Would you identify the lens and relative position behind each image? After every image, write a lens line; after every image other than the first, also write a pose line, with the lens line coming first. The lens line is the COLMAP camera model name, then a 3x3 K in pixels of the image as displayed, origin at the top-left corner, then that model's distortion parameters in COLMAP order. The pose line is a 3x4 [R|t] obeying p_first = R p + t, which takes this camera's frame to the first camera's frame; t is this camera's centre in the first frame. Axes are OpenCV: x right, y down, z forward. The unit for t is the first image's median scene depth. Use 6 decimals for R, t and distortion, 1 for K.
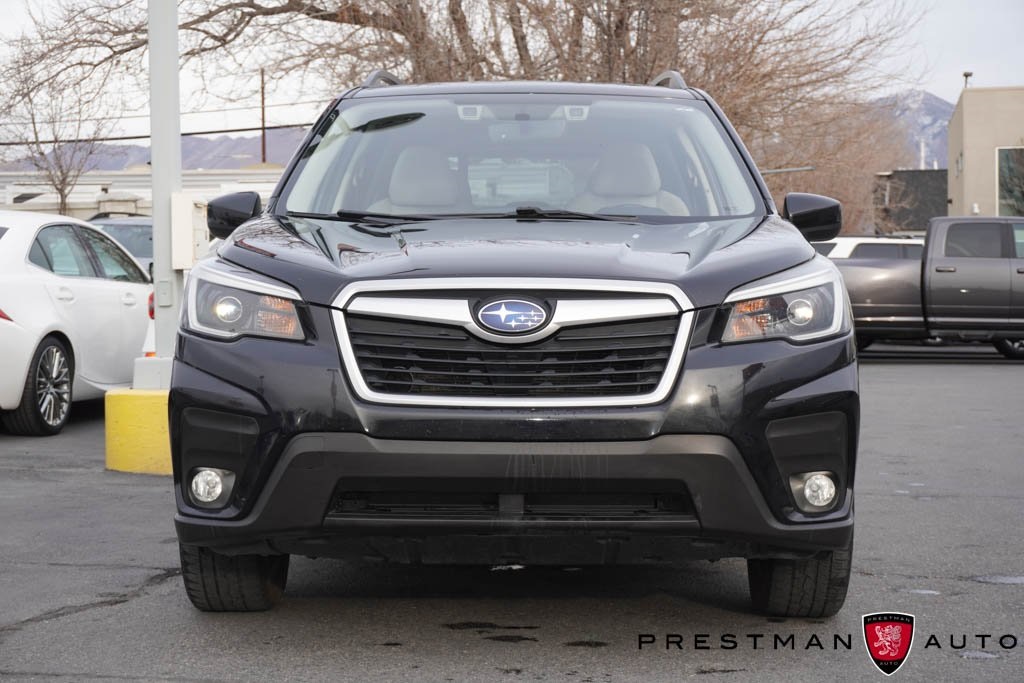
lens RADIAL K [[1932.0, 0, 511.9], [0, 1932.0, 339.8], [0, 0, 1]] dist [0.028945, 0.000000]
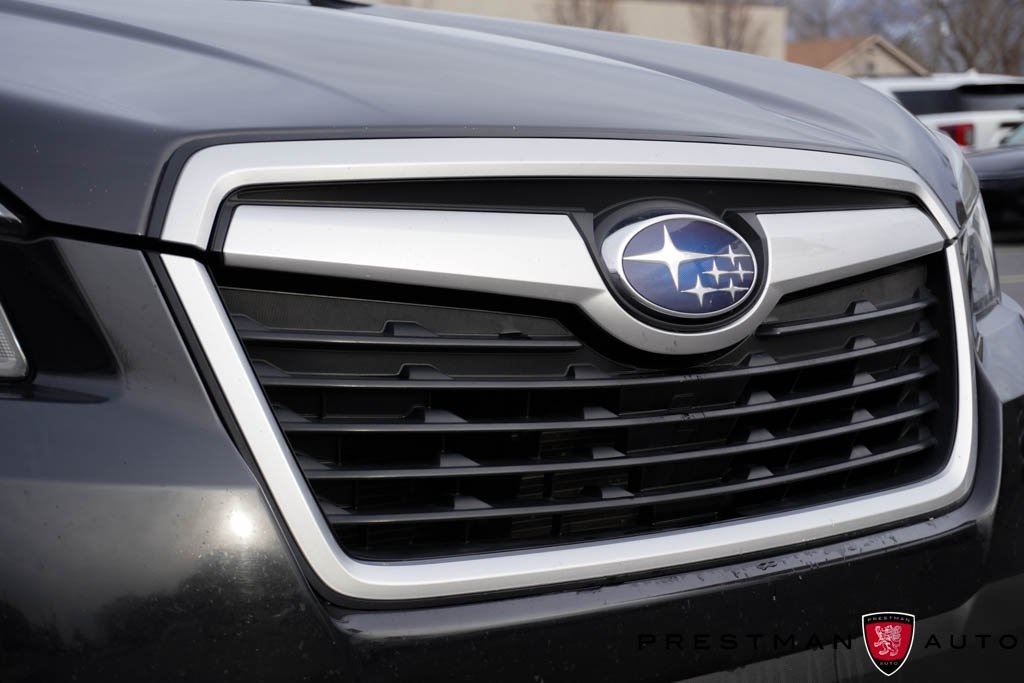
lens RADIAL K [[2232.7, 0, 511.5], [0, 2232.7, 342.2], [0, 0, 1]] dist [-0.095287, 0.000000]
pose [[0.665351, -0.048916, 0.744926, -0.283922], [0.008748, 0.998293, 0.057741, -0.020889], [-0.746479, -0.031901, 0.664644, 0.780751]]
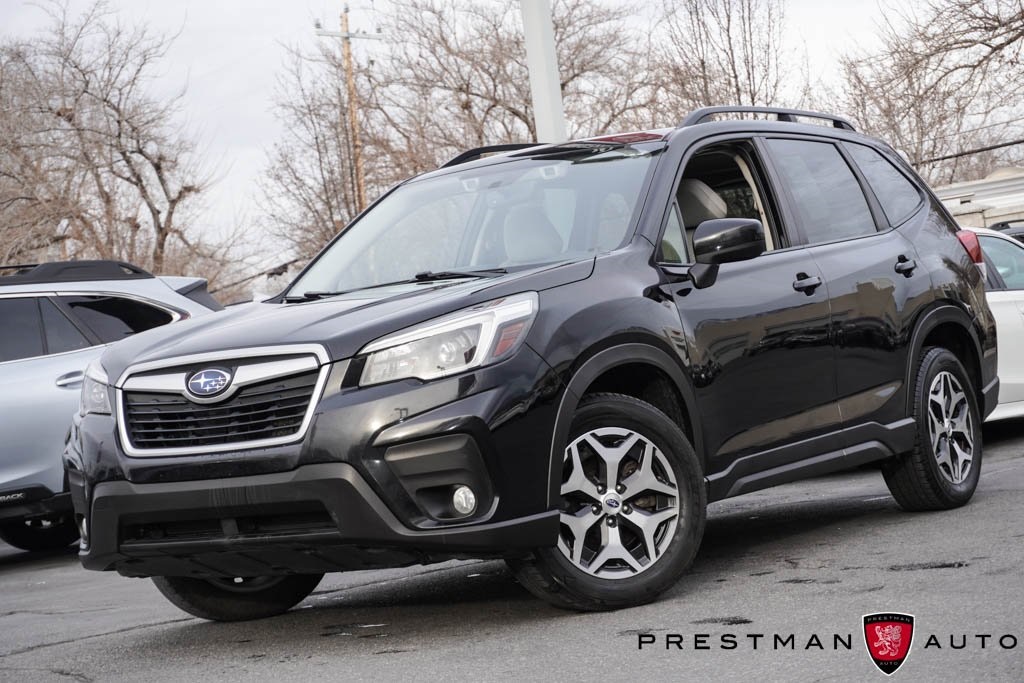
lens RADIAL K [[2232.7, 0, 512.2], [0, 2232.7, 342.5], [0, 0, 1]] dist [-0.095287, 0.000000]
pose [[0.849991, -0.102810, -0.516668, 0.942520], [0.099044, 0.994469, -0.034945, 0.033416], [0.517403, -0.021470, 0.855473, -0.169087]]
